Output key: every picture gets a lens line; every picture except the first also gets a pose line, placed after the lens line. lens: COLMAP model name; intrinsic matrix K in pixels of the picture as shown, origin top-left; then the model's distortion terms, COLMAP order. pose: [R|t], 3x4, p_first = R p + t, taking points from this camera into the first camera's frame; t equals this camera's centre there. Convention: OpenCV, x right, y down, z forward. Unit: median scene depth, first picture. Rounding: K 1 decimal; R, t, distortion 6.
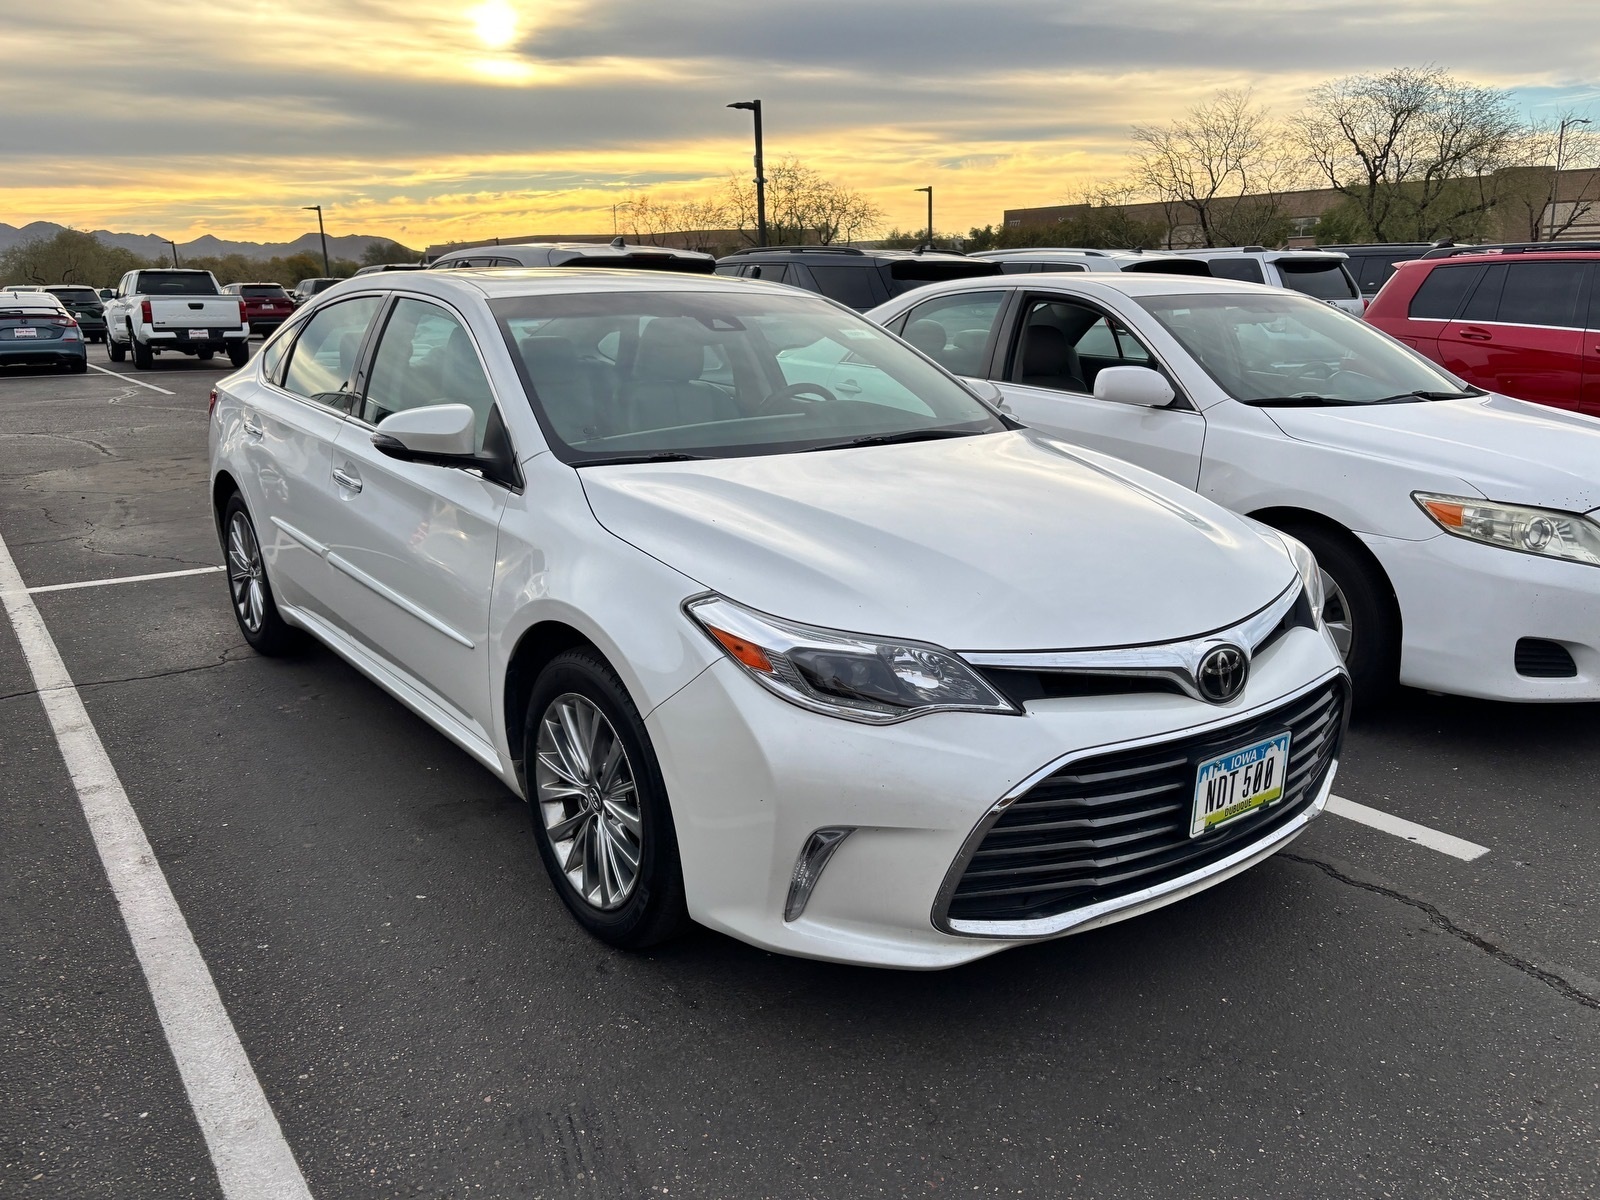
lens RADIAL K [[1280.7, 0, 801.1], [0, 1280.7, 598.5], [0, 0, 1]] dist [0.003382, 0.006037]
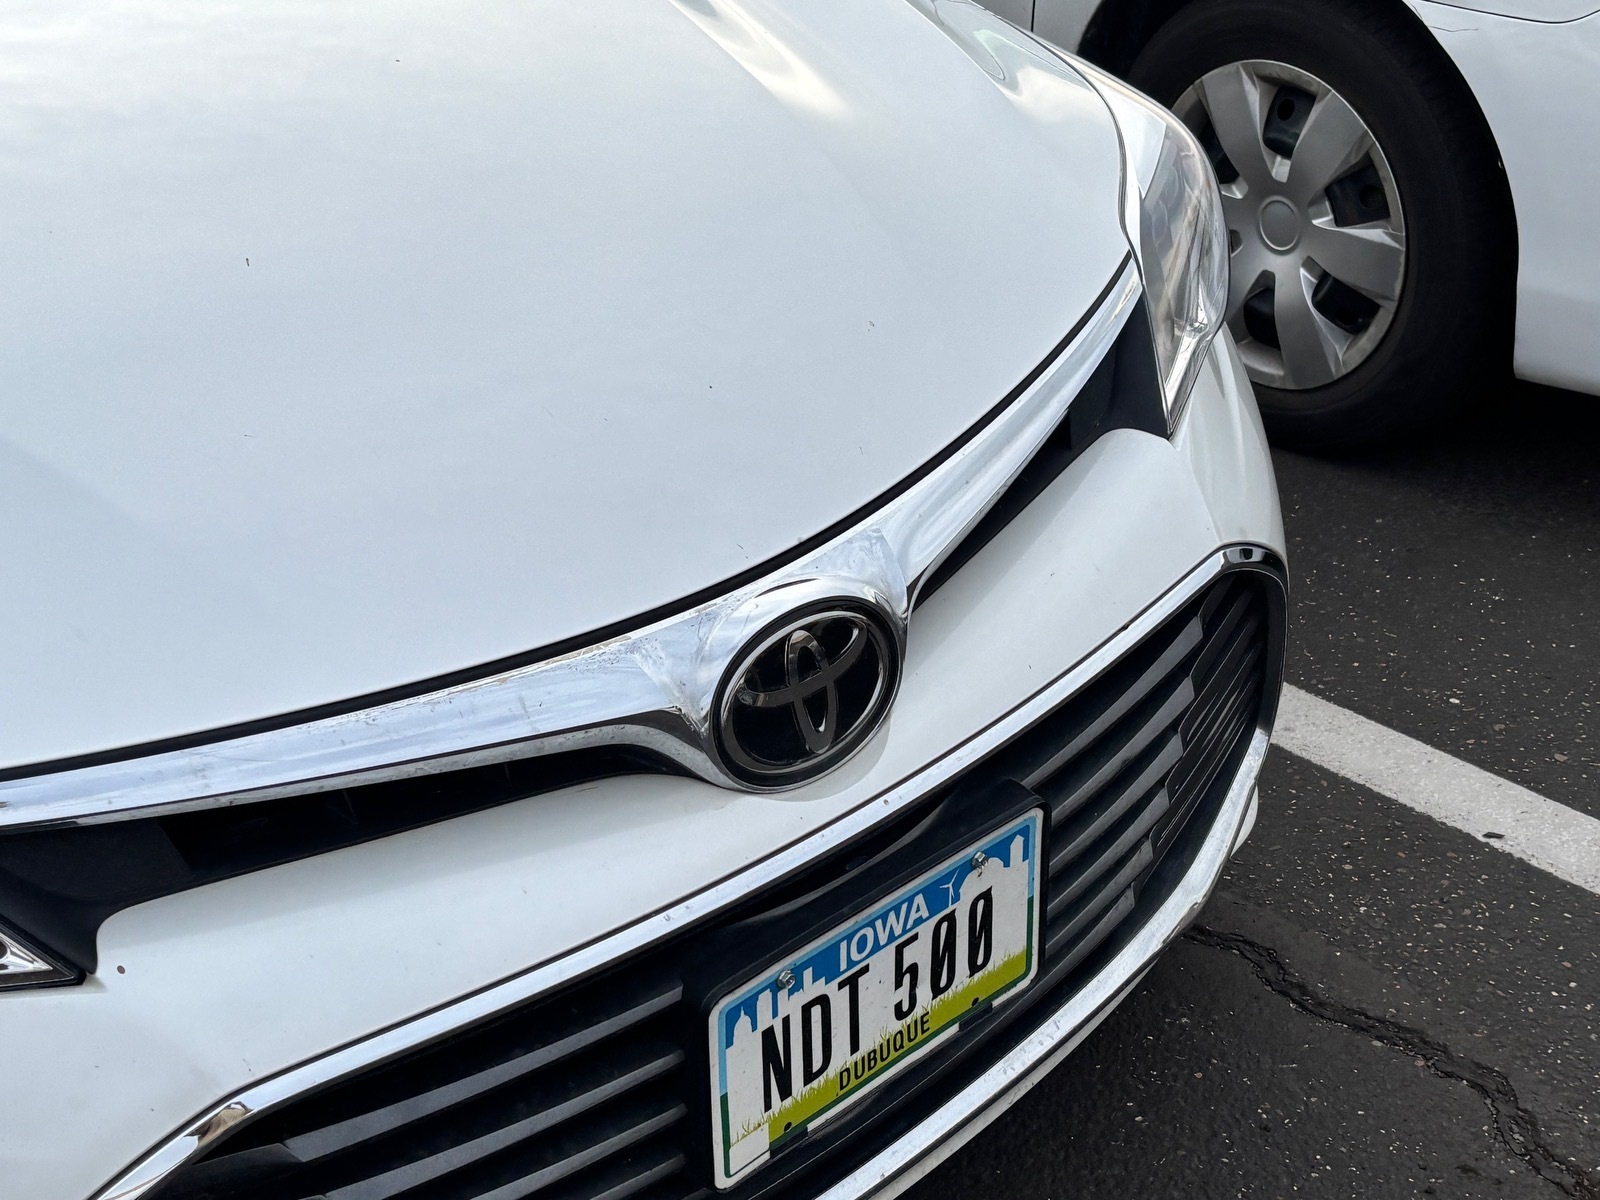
lens RADIAL K [[2435.2, 0, 800.5], [0, 2435.2, 602.5], [0, 0, 1]] dist [0.009398, 0.000000]
pose [[0.993632, -0.092578, 0.064223, 0.286724], [0.072705, 0.962258, 0.262248, -0.126118], [-0.086078, -0.255909, 0.962861, 0.400357]]
